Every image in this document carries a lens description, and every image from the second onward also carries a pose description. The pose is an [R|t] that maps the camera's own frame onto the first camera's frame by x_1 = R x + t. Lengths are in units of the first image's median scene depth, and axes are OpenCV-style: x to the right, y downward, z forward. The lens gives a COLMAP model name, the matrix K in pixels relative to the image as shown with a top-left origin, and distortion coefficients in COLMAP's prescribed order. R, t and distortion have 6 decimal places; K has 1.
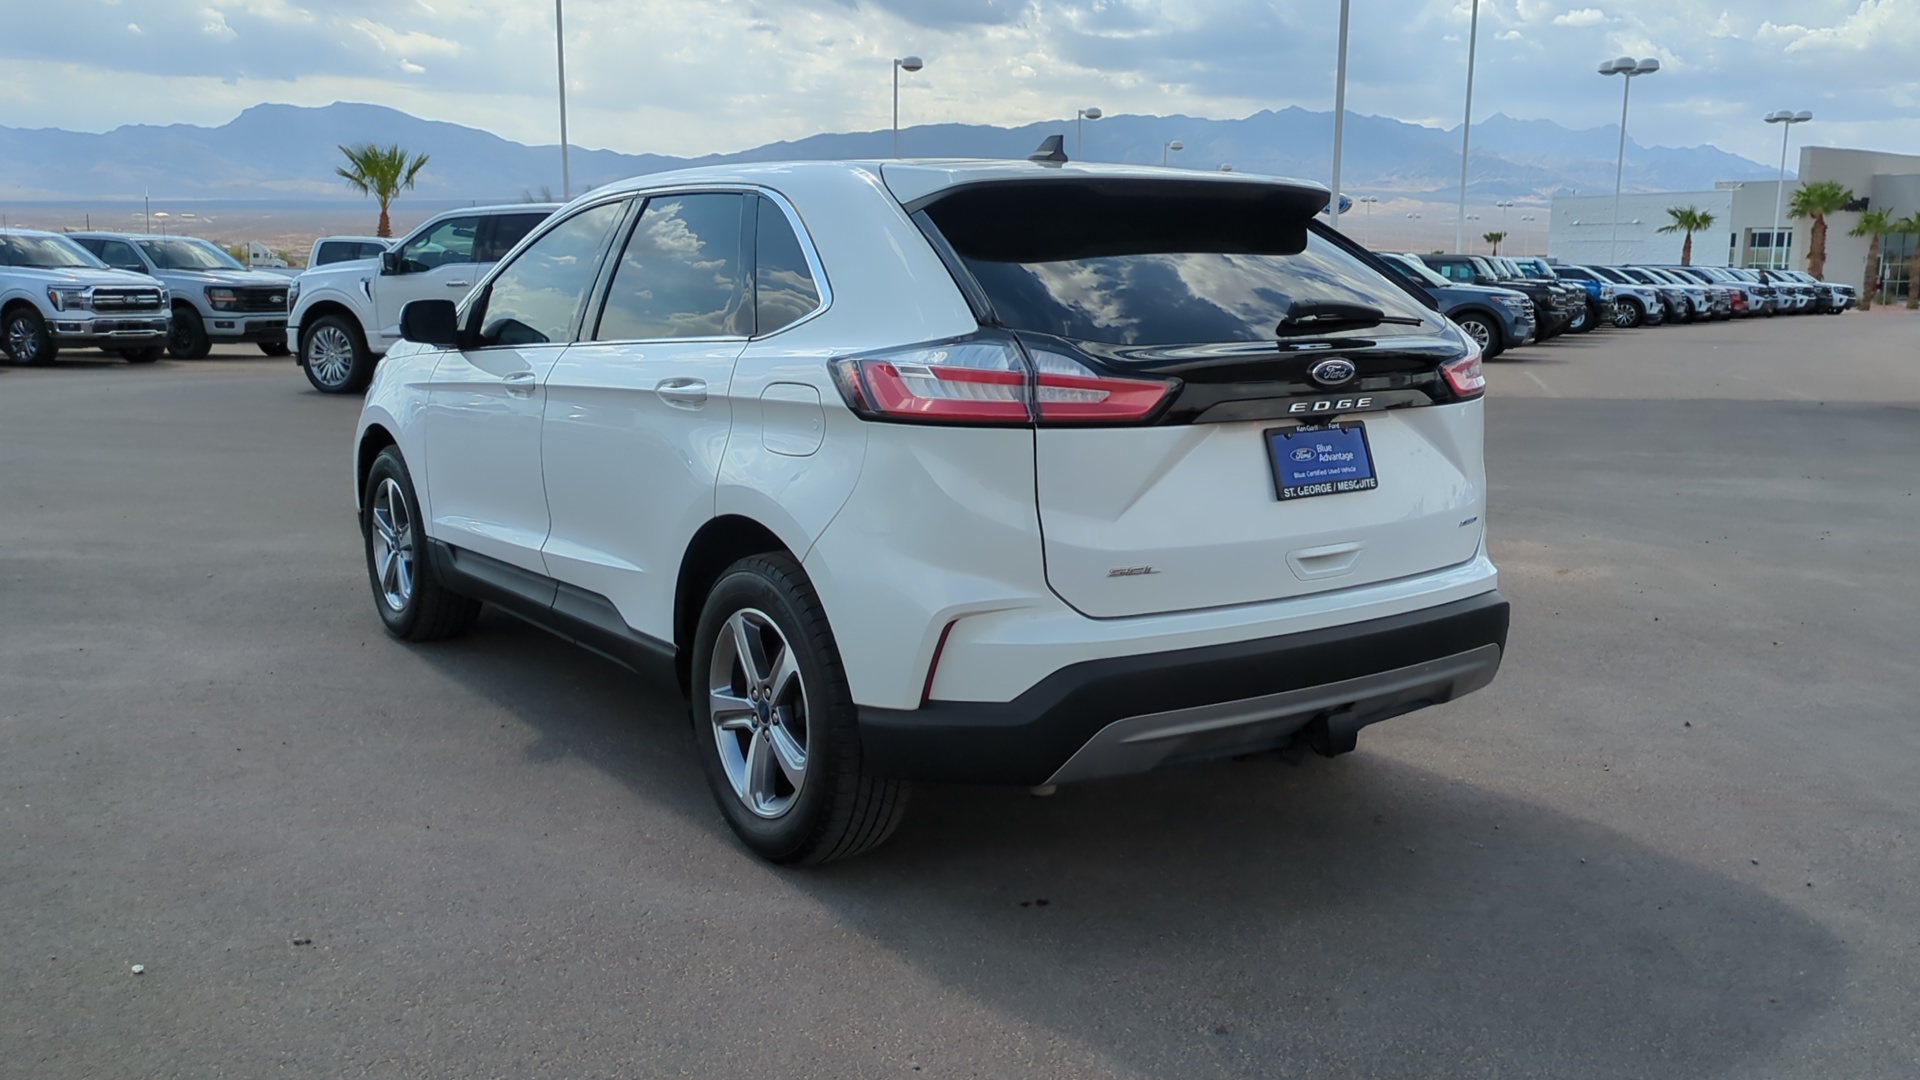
lens RADIAL K [[1662.0, 0, 976.5], [0, 1662.0, 541.6], [0, 0, 1]] dist [0.064142, -0.097898]
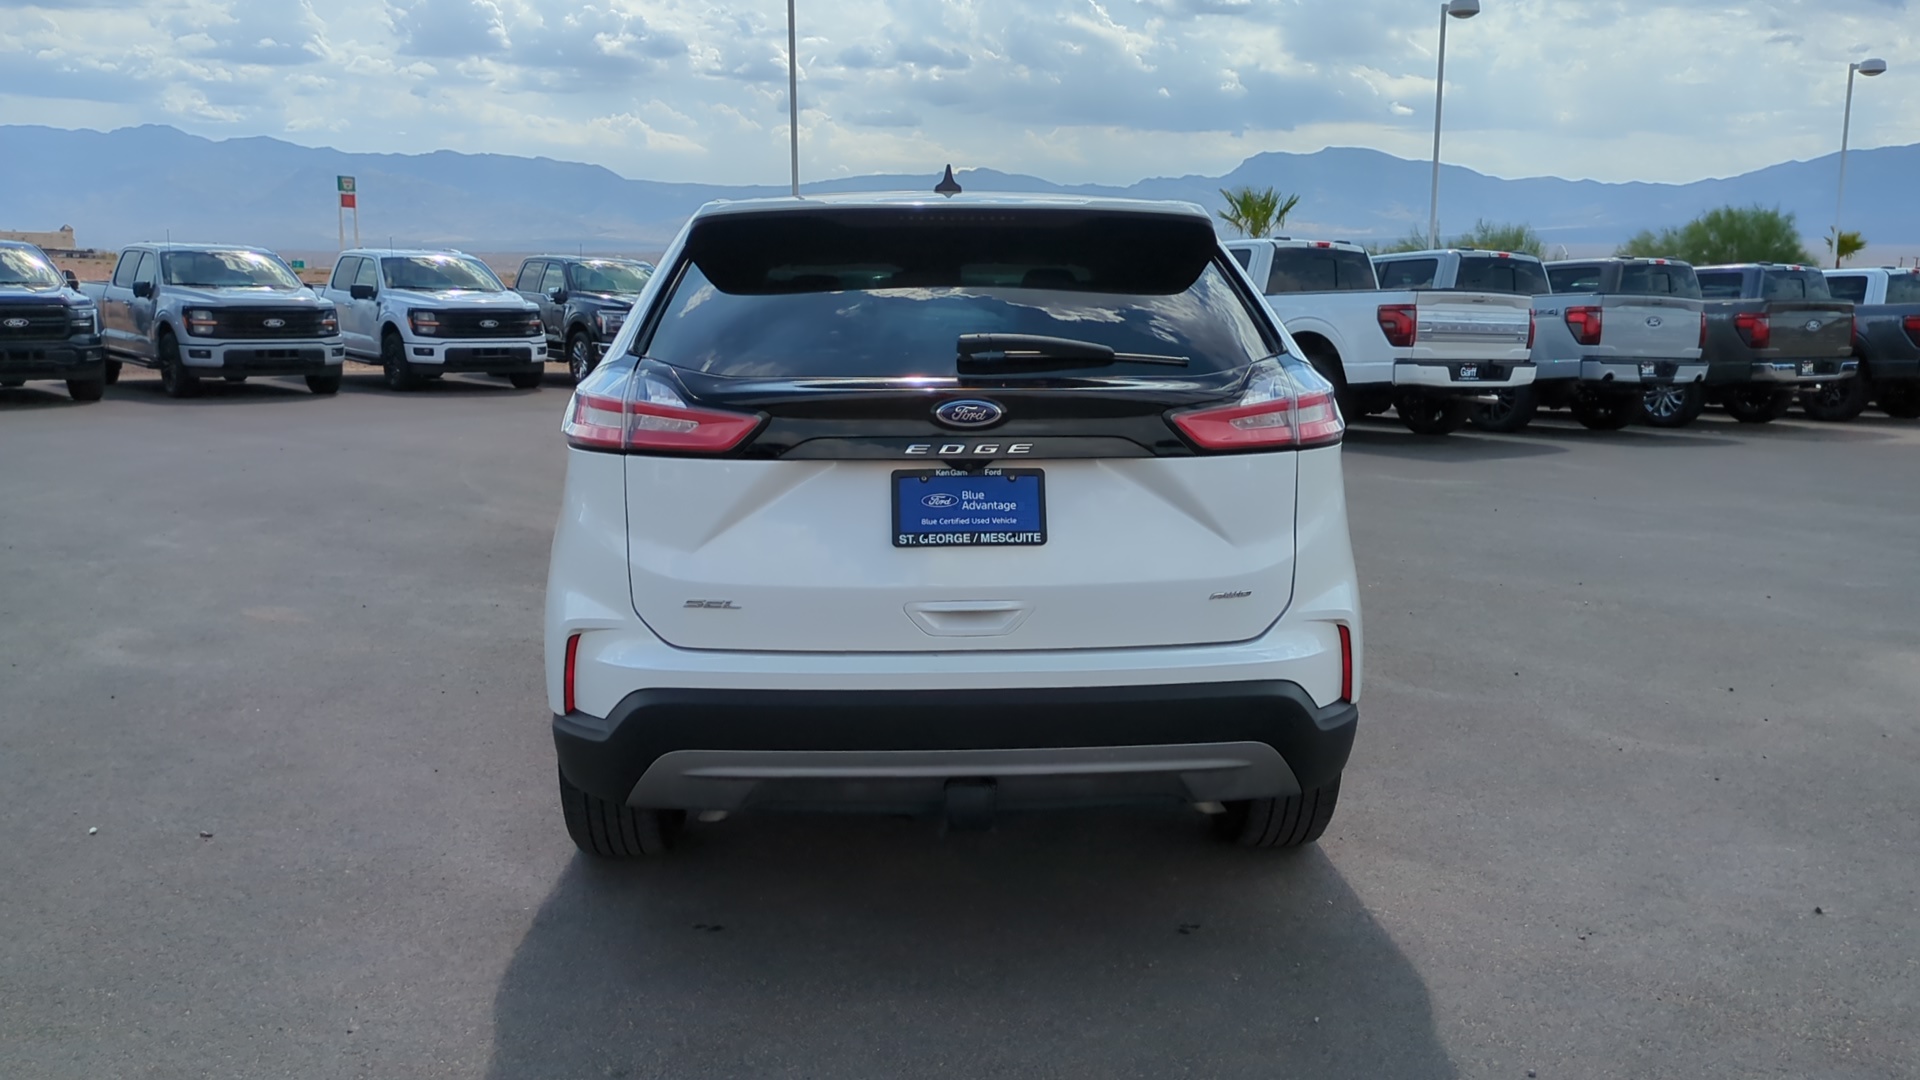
lens RADIAL K [[1648.1, 0, 976.4], [0, 1648.1, 537.4], [0, 0, 1]] dist [0.078085, -0.103117]
pose [[0.838720, 0.076649, -0.539142, 0.663468], [-0.088231, 0.996091, 0.004356, -0.035071], [0.537368, 0.043915, 0.842204, 0.222894]]
